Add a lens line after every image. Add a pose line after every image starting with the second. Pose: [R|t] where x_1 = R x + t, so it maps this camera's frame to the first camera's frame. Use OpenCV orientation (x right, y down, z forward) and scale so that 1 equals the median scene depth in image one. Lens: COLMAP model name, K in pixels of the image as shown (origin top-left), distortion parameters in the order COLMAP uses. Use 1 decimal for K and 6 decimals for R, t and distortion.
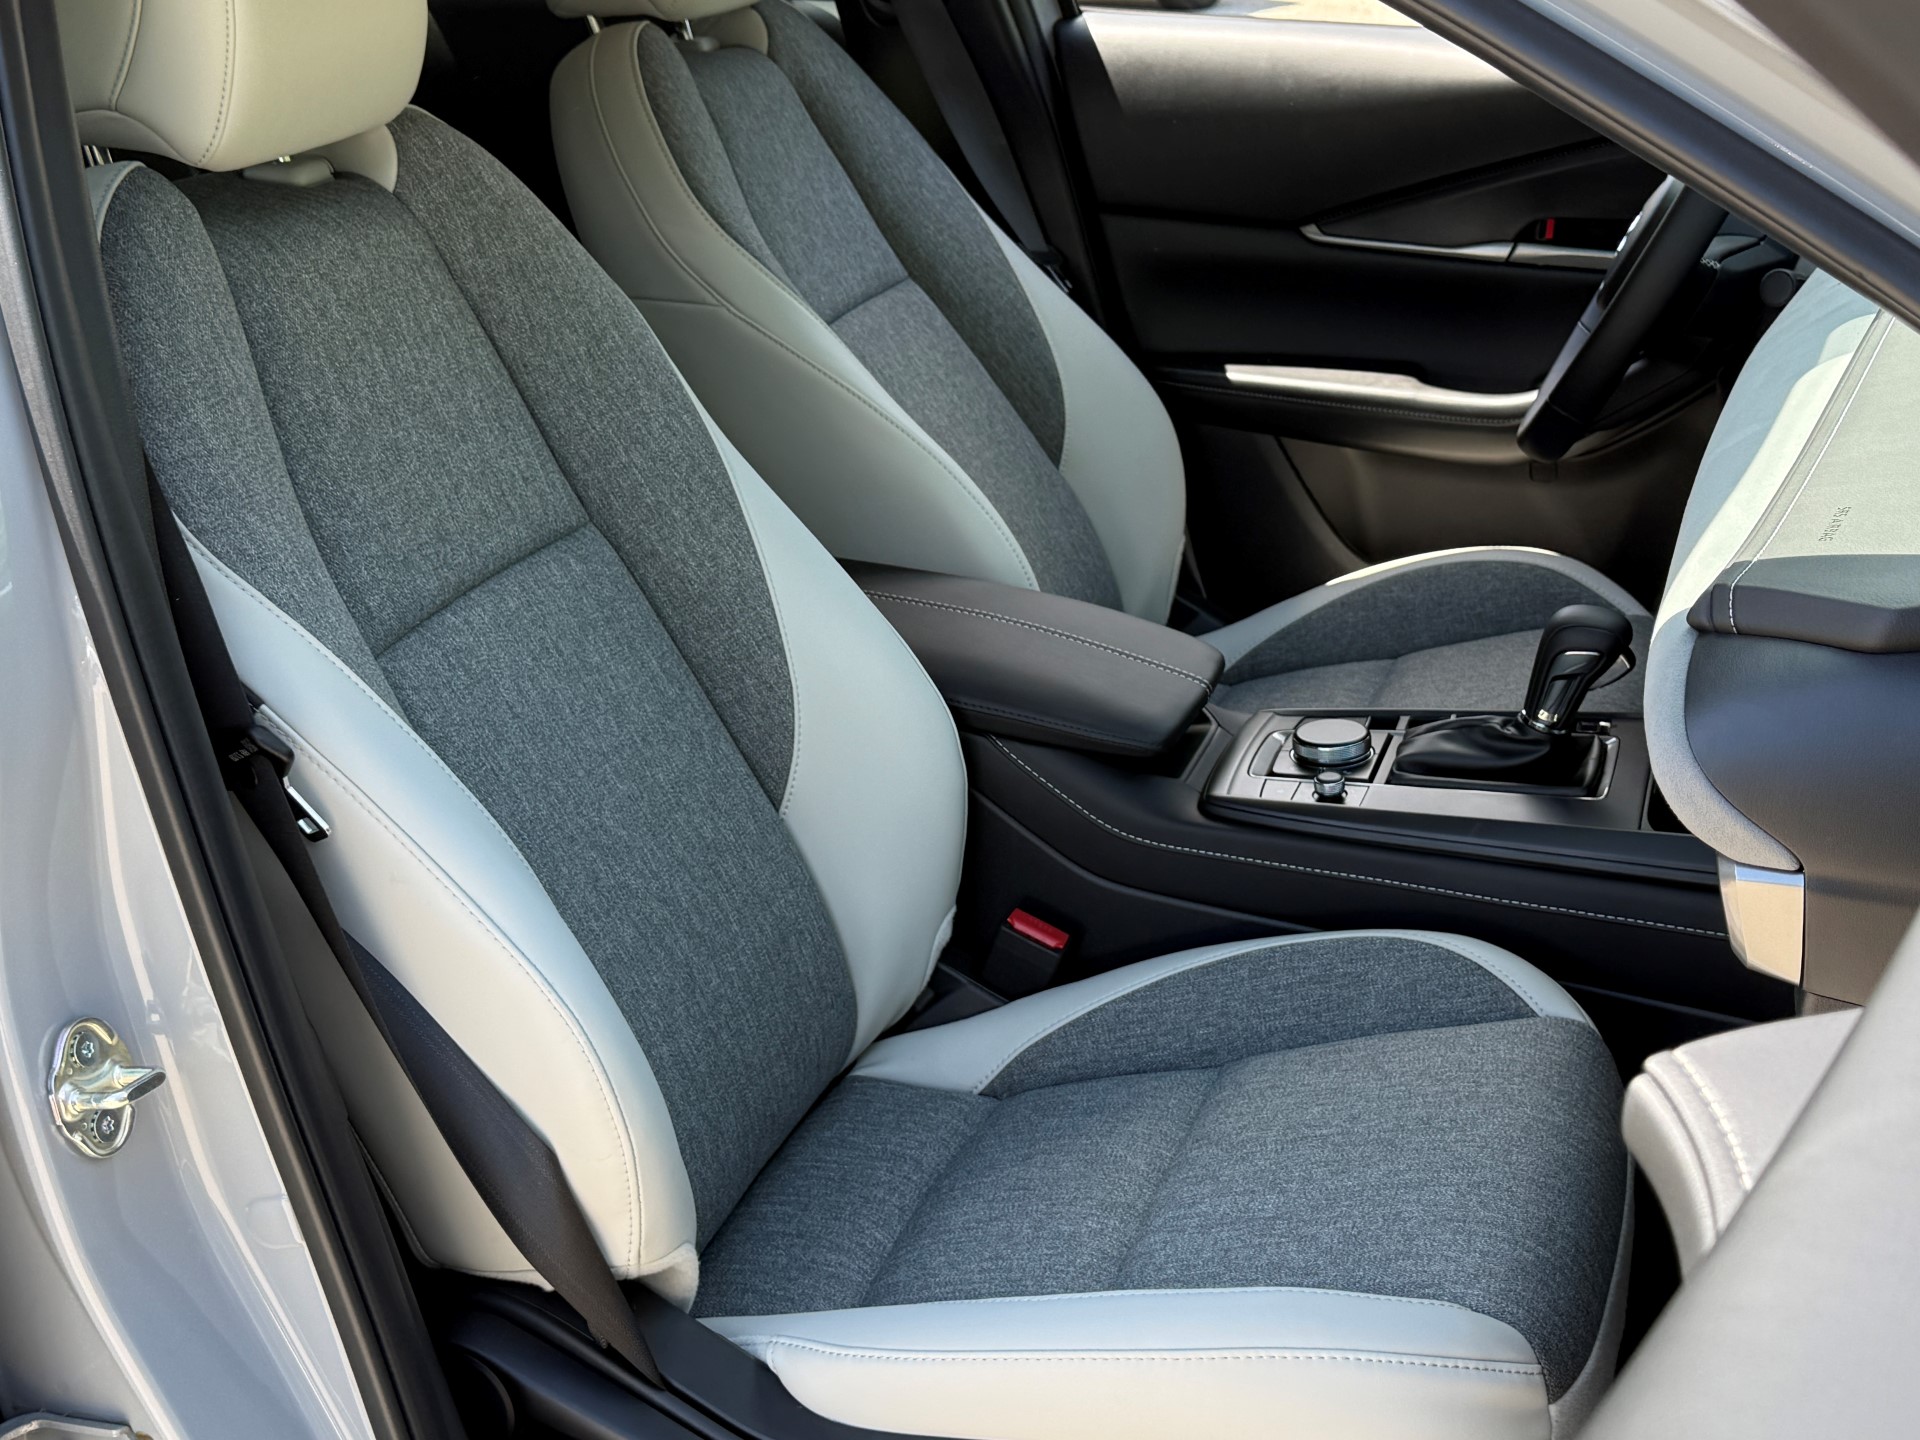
lens RADIAL K [[2474.2, 0, 960.0], [0, 2474.2, 720.0], [0, 0, 1]] dist [0.193185, -0.382392]
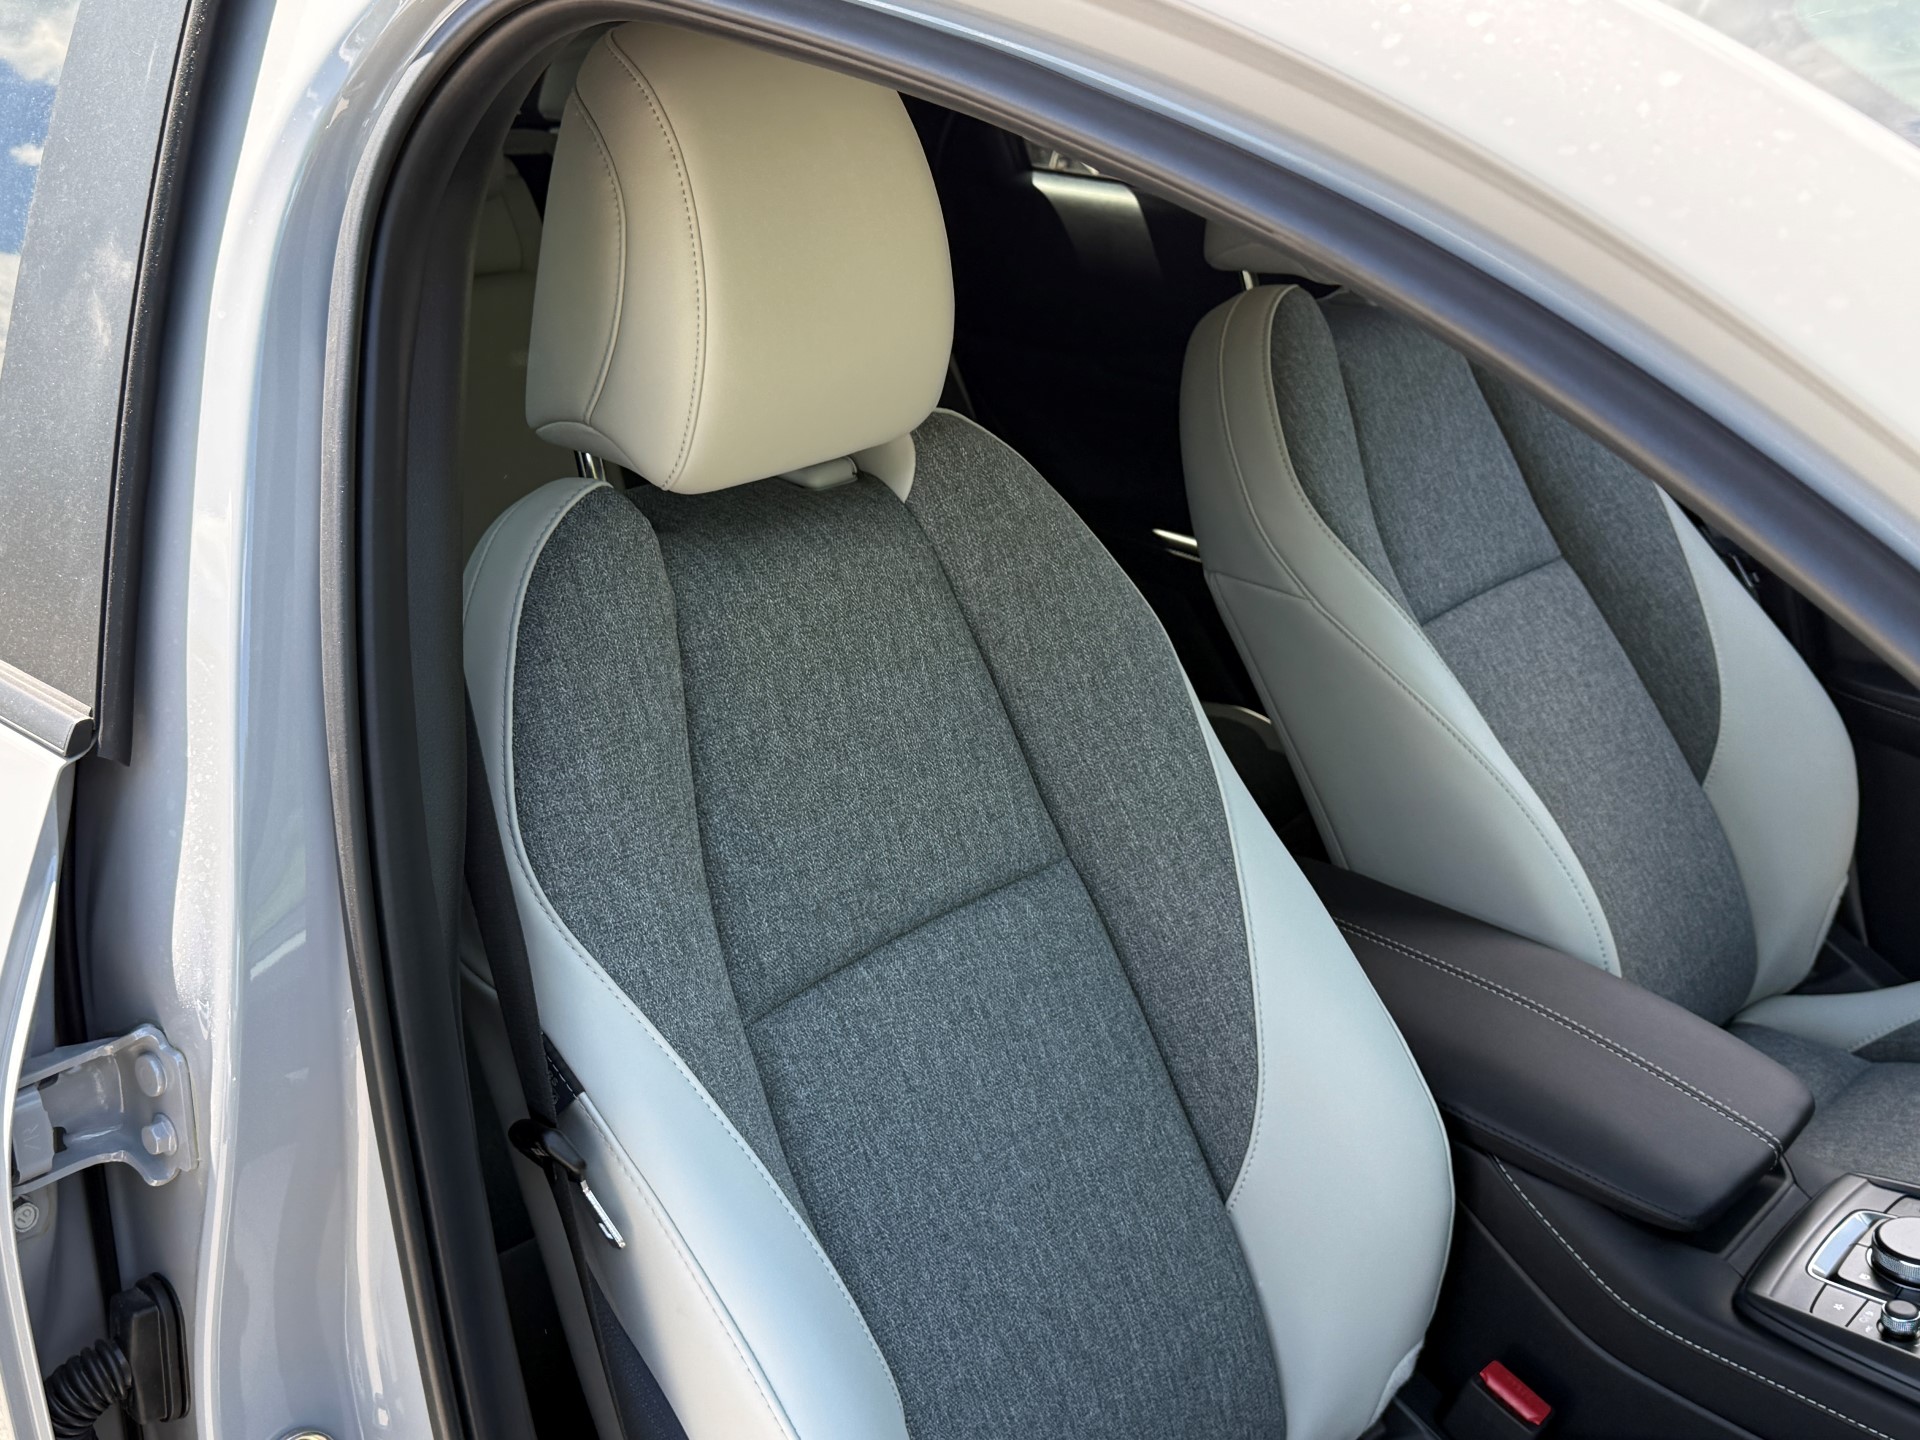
lens RADIAL K [[2238.2, 0, 960.0], [0, 2238.2, 720.0], [0, 0, 1]] dist [0.170546, -0.331943]
pose [[0.931319, 0.155475, -0.329352, 0.081070], [-0.158701, 0.987176, 0.017247, -0.137308], [0.327810, 0.036206, 0.944050, 0.193514]]
